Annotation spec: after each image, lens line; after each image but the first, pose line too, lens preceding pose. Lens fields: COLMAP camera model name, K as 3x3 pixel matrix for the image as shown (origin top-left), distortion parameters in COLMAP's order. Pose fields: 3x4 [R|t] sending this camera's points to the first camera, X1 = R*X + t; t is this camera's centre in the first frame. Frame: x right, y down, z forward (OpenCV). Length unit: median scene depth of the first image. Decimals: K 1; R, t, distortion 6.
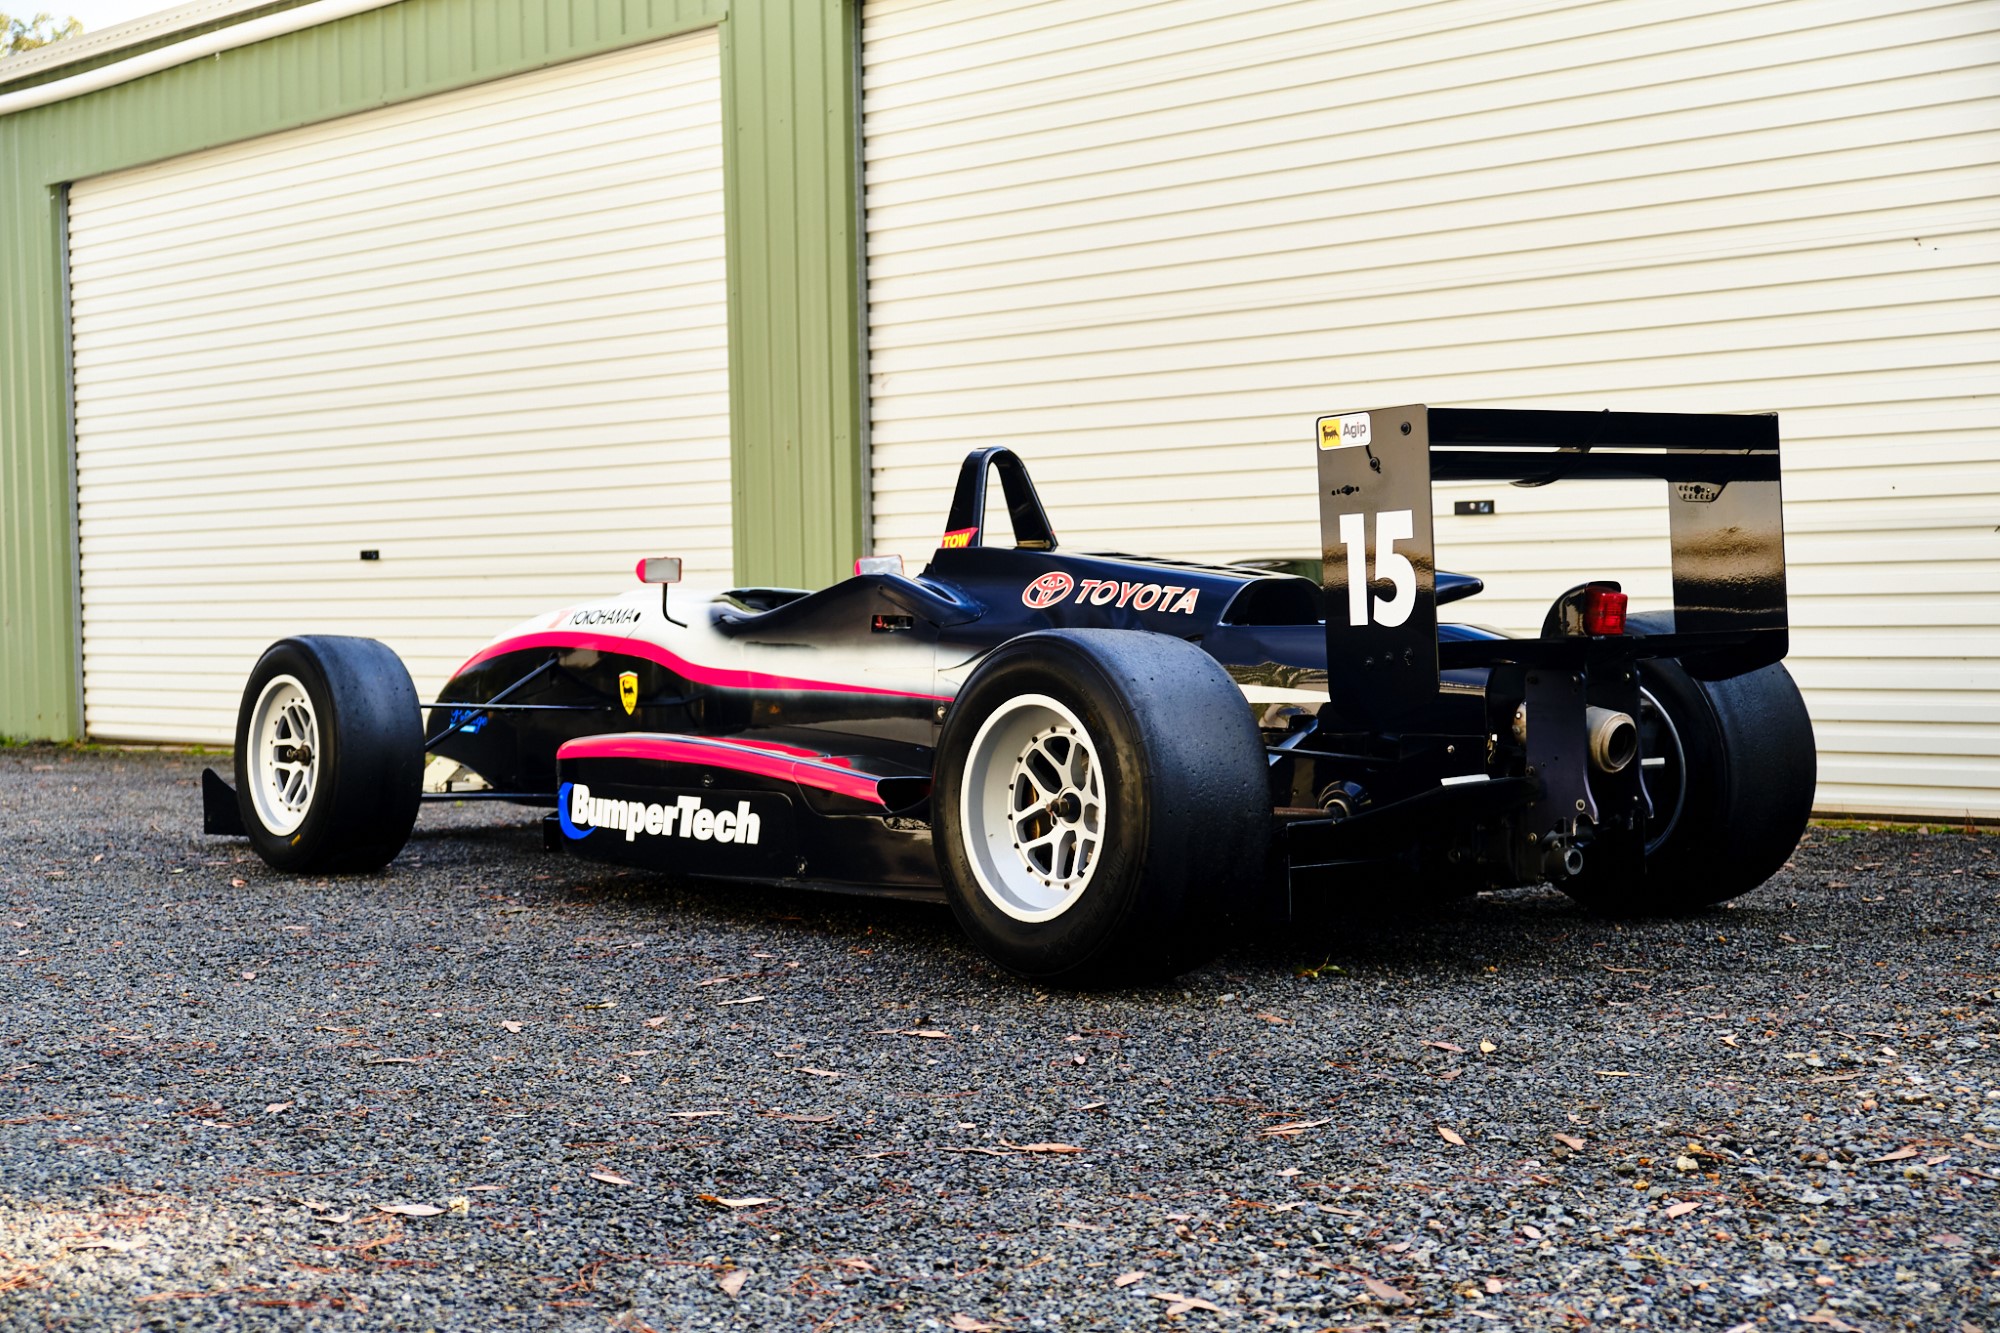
lens RADIAL K [[3021.1, 0, 1000.0], [0, 3021.1, 666.5], [0, 0, 1]] dist [0.009524, -0.110043]
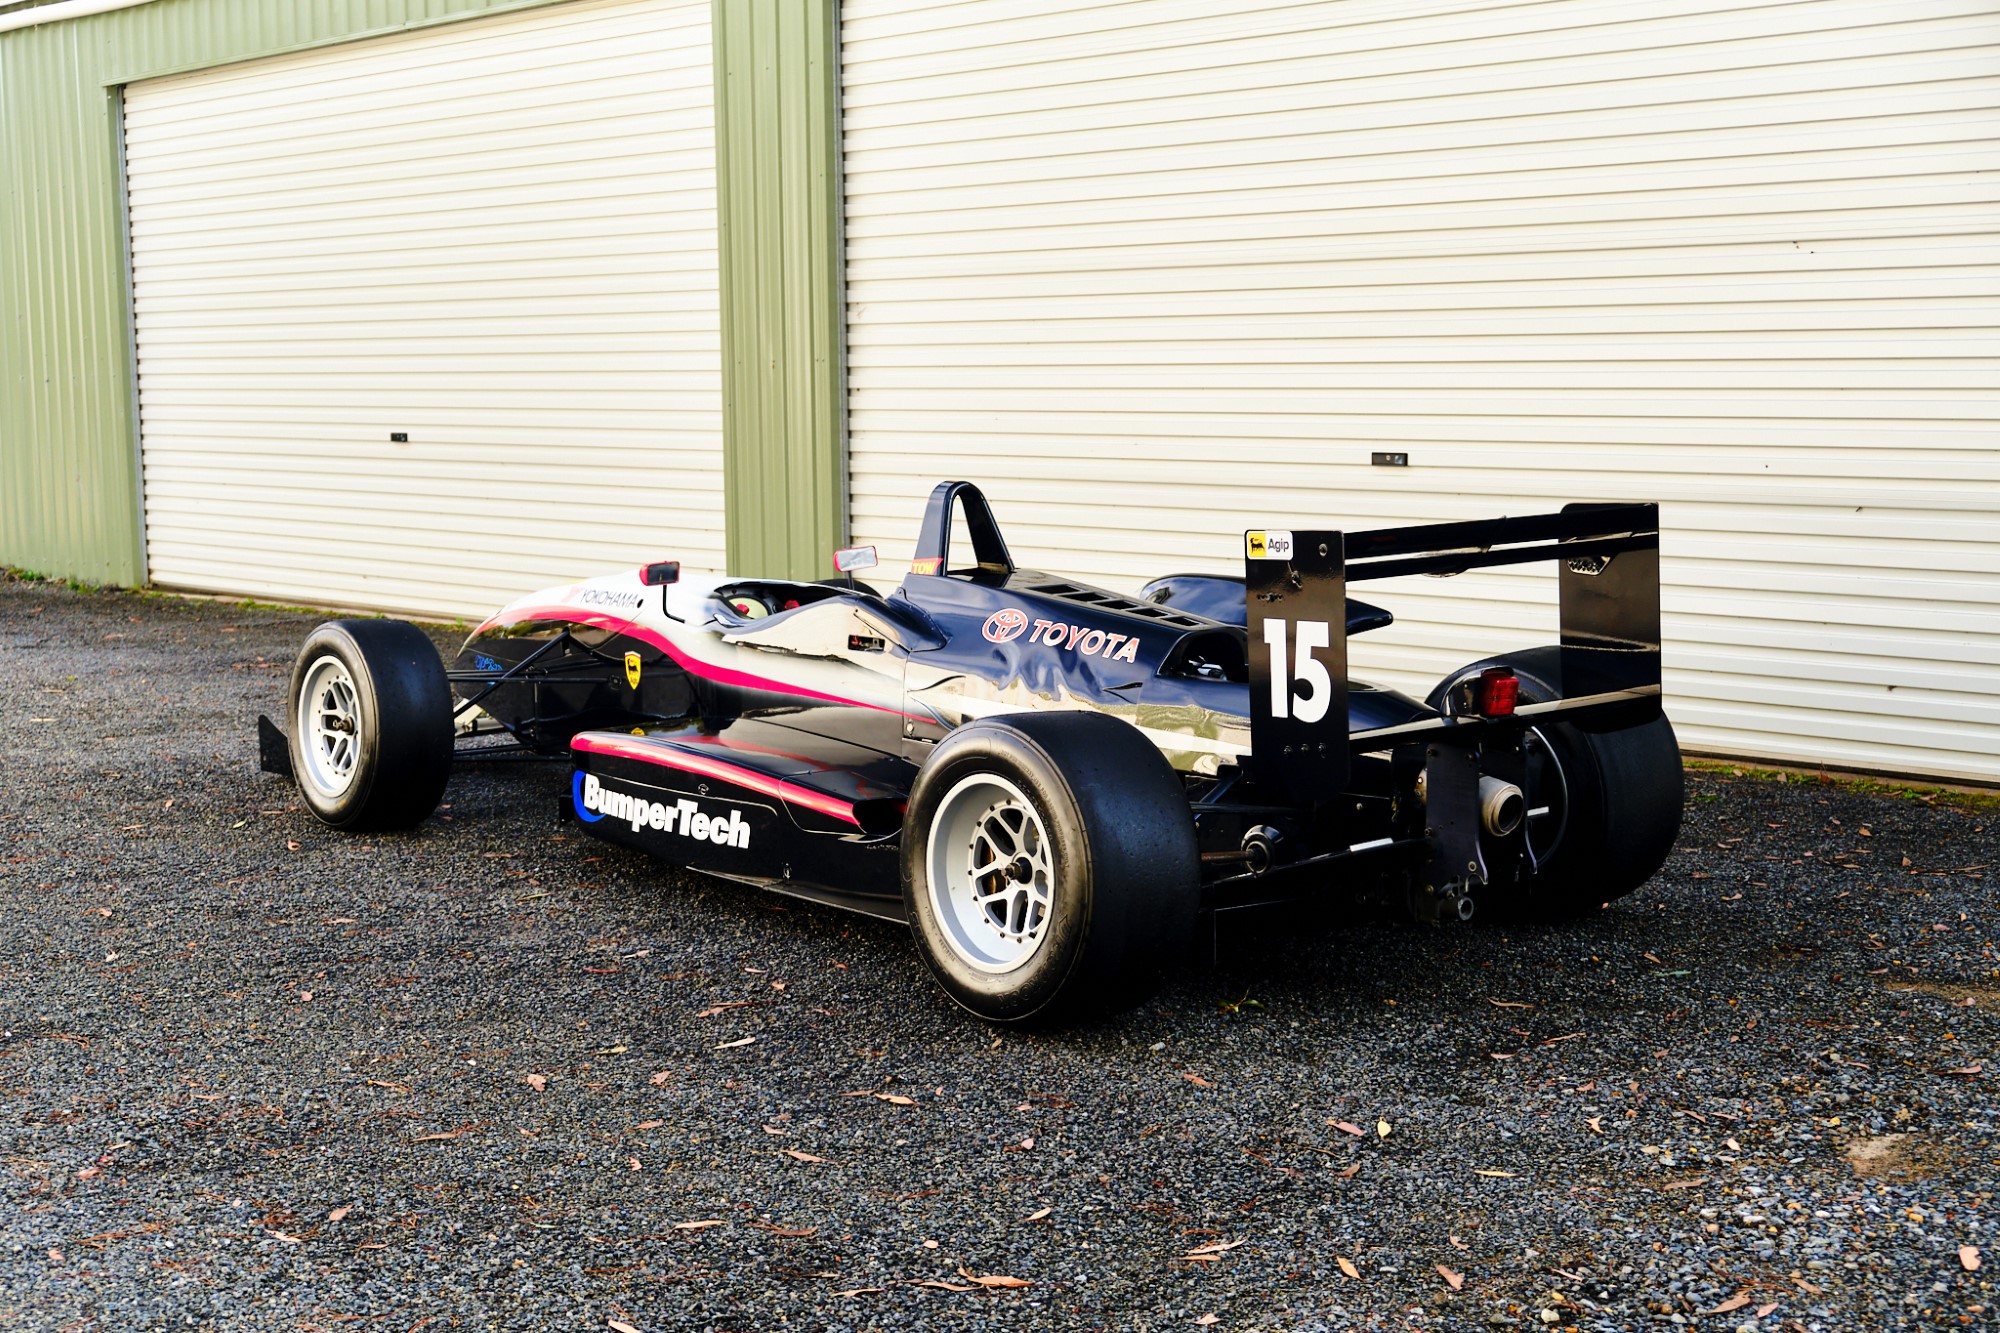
lens RADIAL K [[2723.0, 0, 911.4], [0, 2723.0, 672.2], [0, 0, 1]] dist [-0.032364, 0.043426]
pose [[0.999808, 0.006278, -0.018573, -0.000137], [-0.004502, 0.995546, 0.094165, -0.110392], [0.019081, -0.094064, 0.995383, -0.012695]]
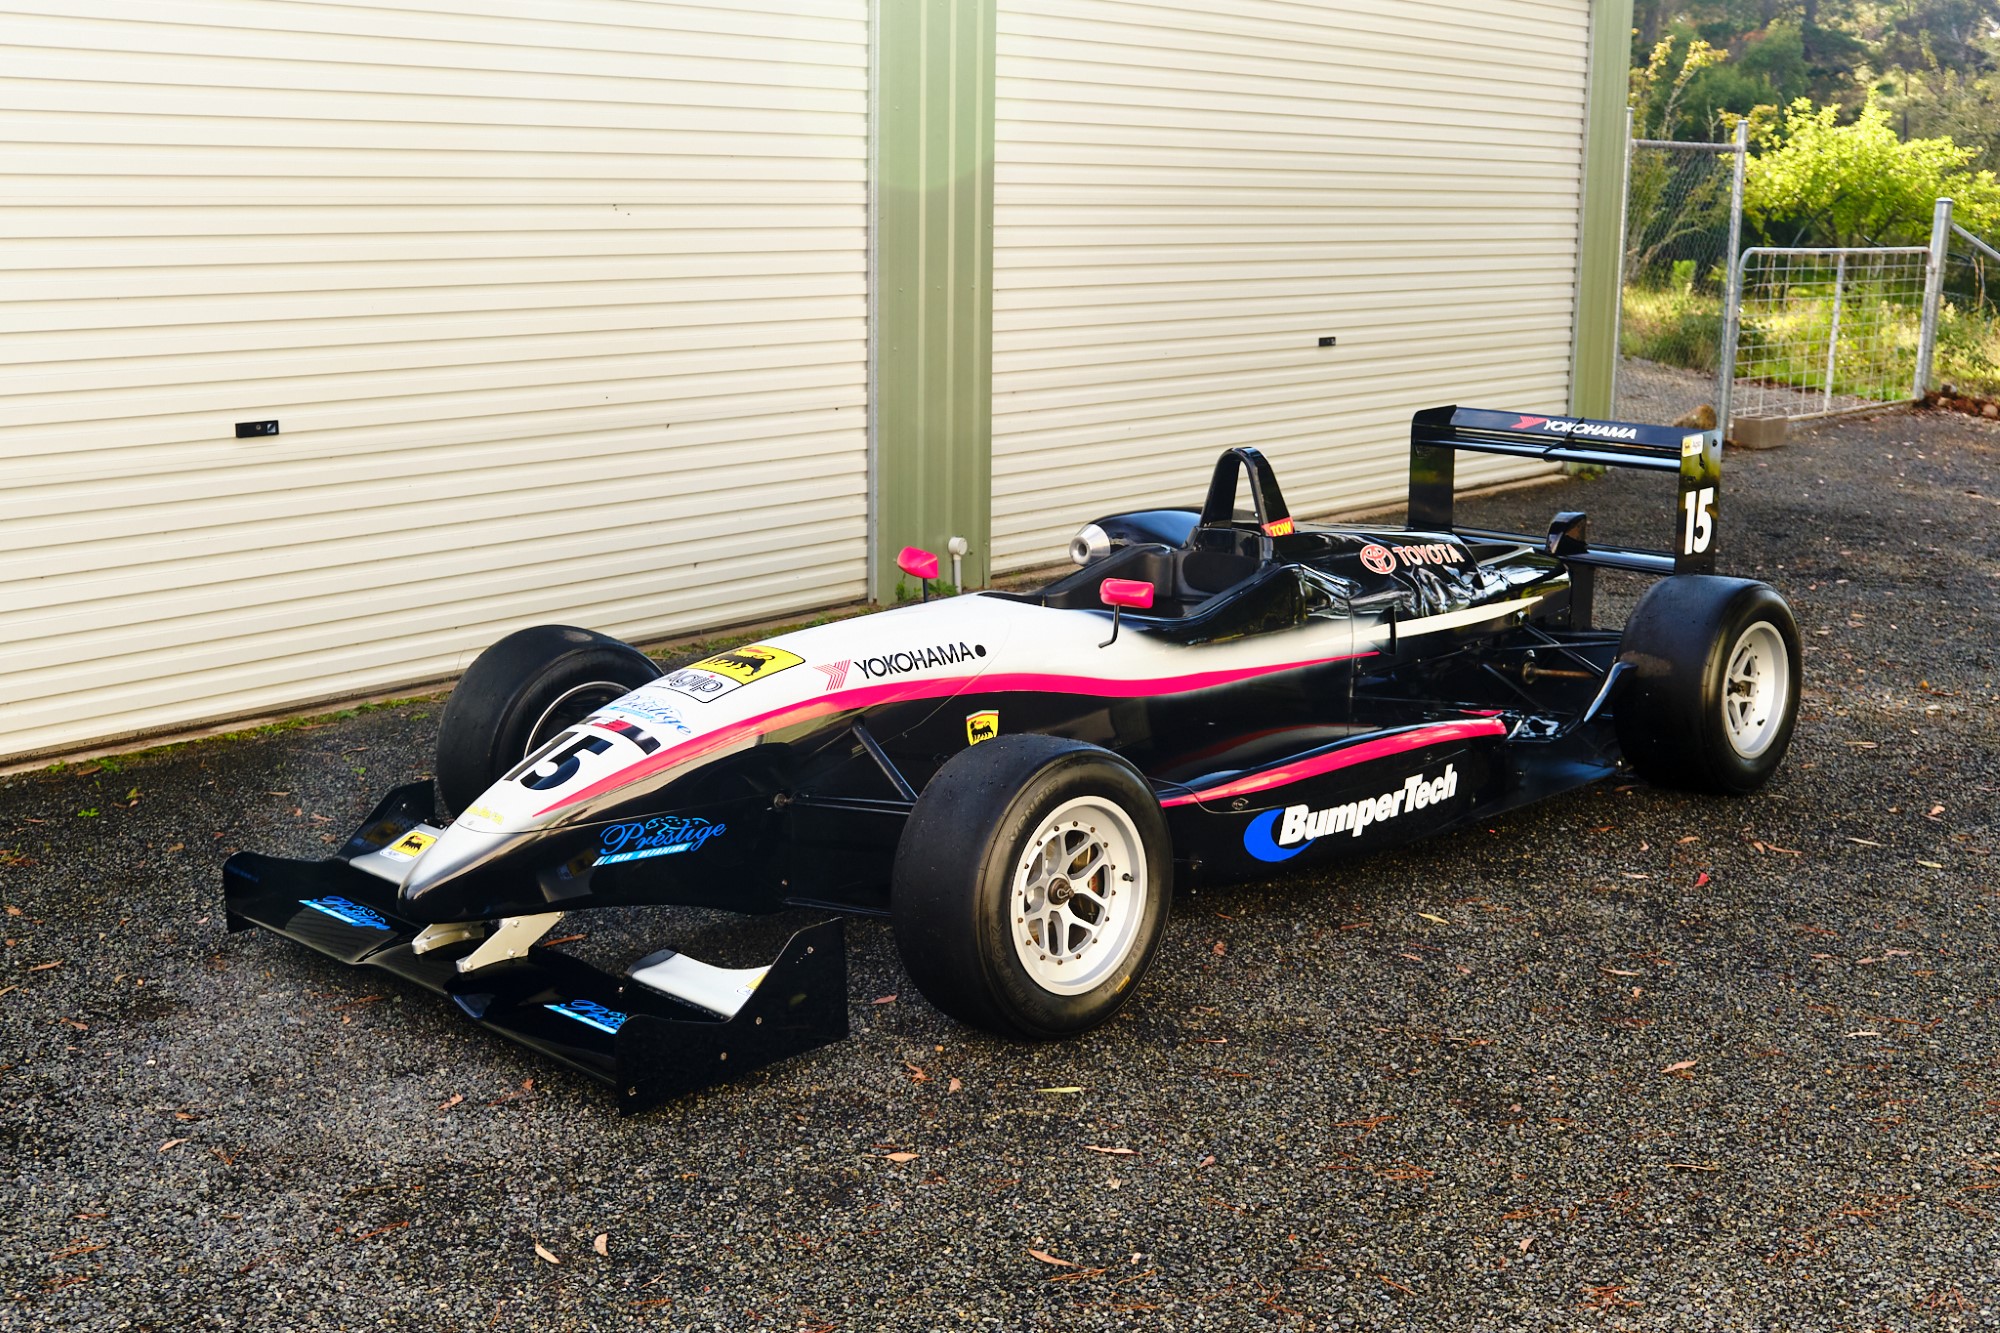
lens RADIAL K [[2318.8, 0, 1010.1], [0, 2318.8, 669.8], [0, 0, 1]] dist [-0.076447, 0.047640]
pose [[-0.108065, -0.181227, 0.977486, -1.033852], [0.018885, 0.982692, 0.184280, -0.179248], [-0.993964, 0.038374, -0.102773, 1.352775]]
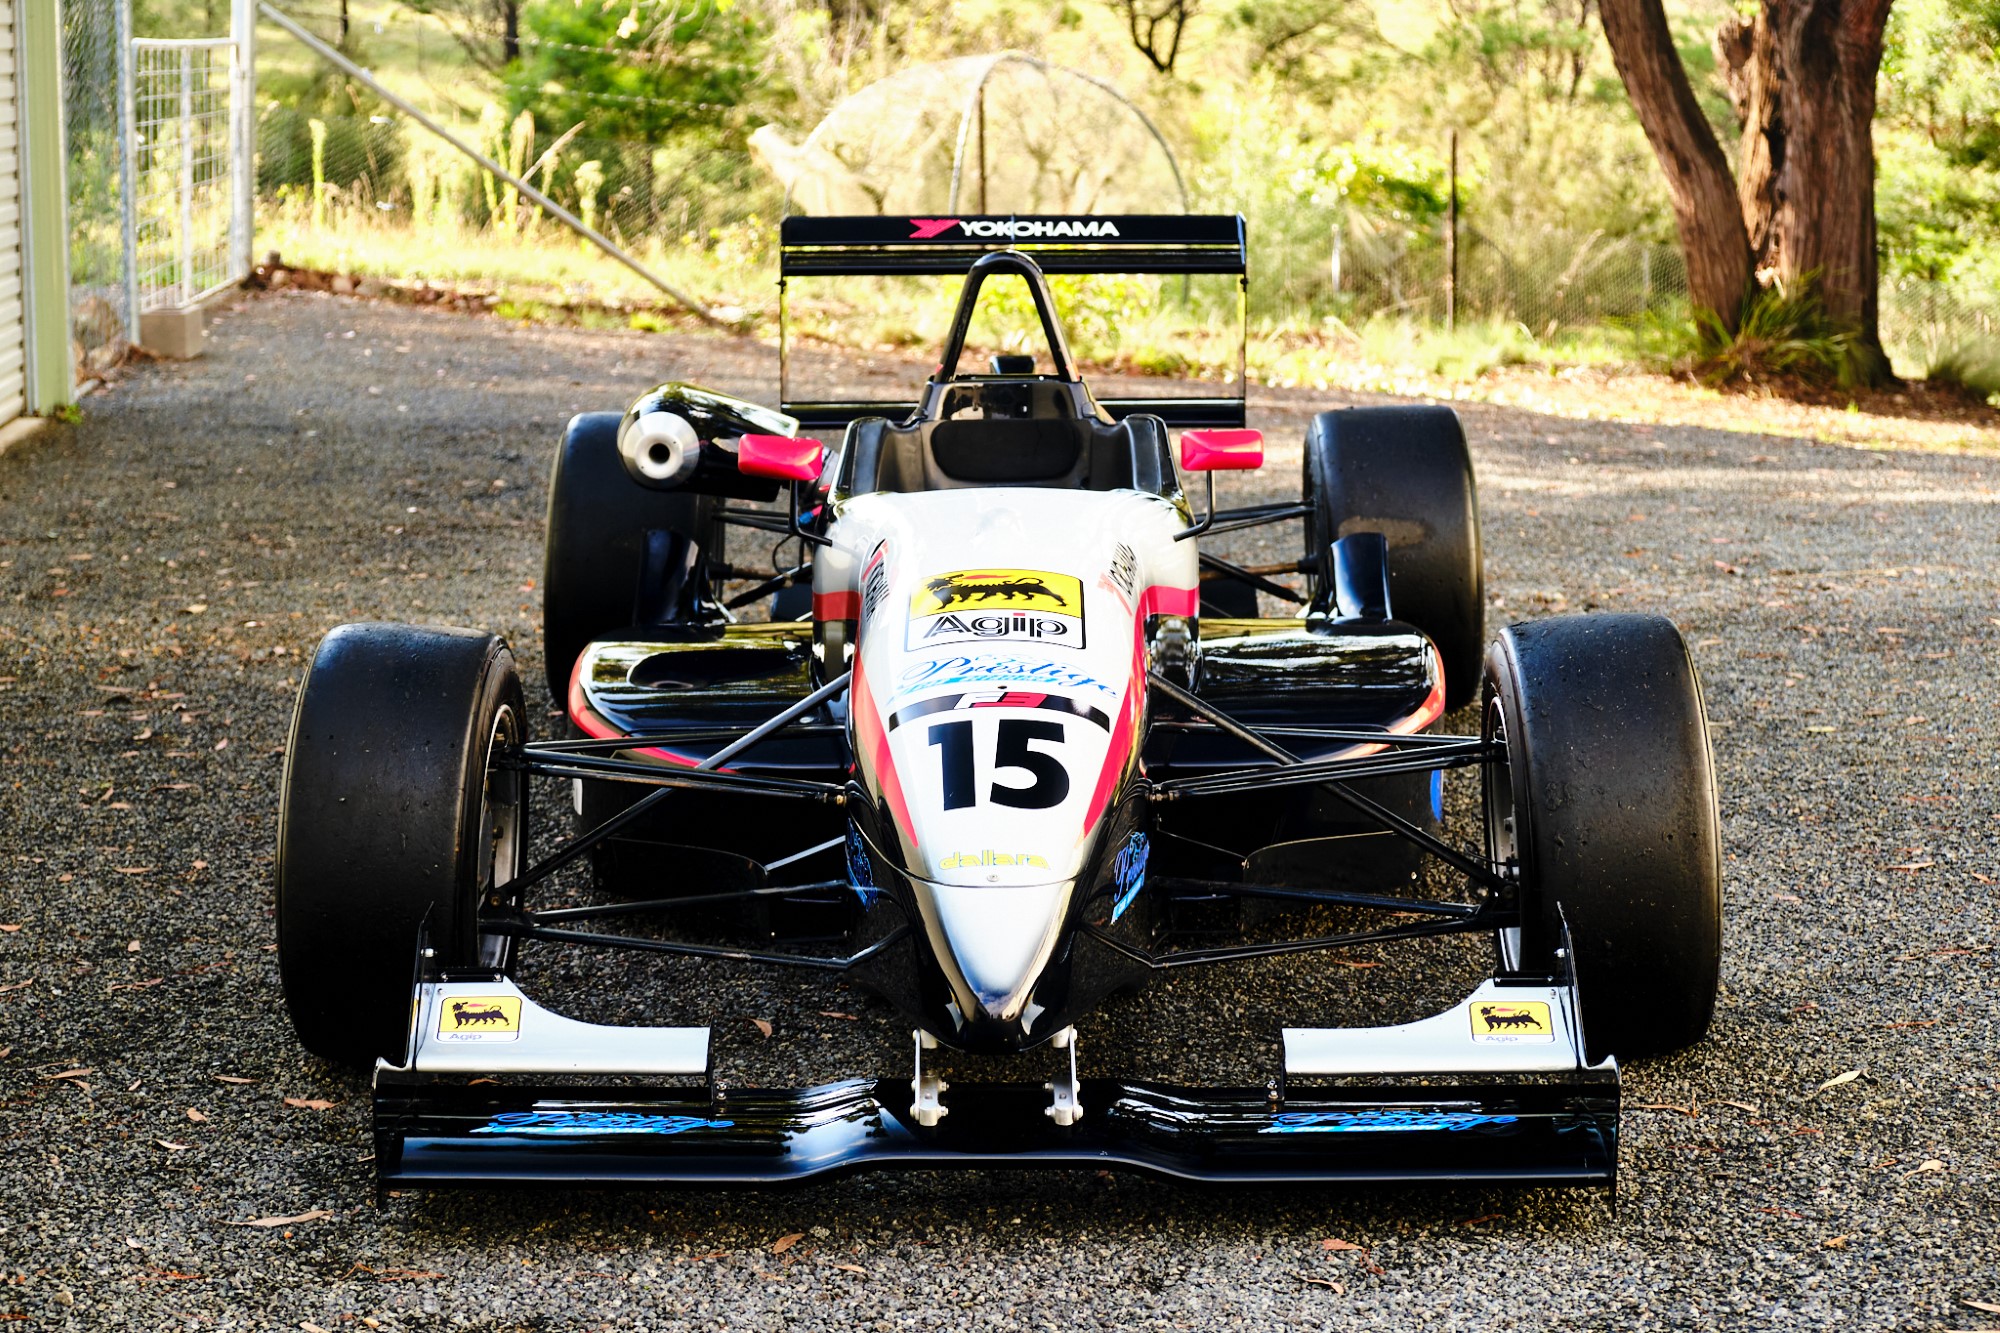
lens RADIAL K [[4333.7, 0, 1000.0], [0, 4333.7, 666.5], [0, 0, 1]] dist [-0.741866, -0.016661]
pose [[-0.764007, -0.074740, 0.640865, -0.797045], [0.038867, 0.986133, 0.161342, -0.163918], [-0.644036, 0.148175, -0.750507, 2.078551]]
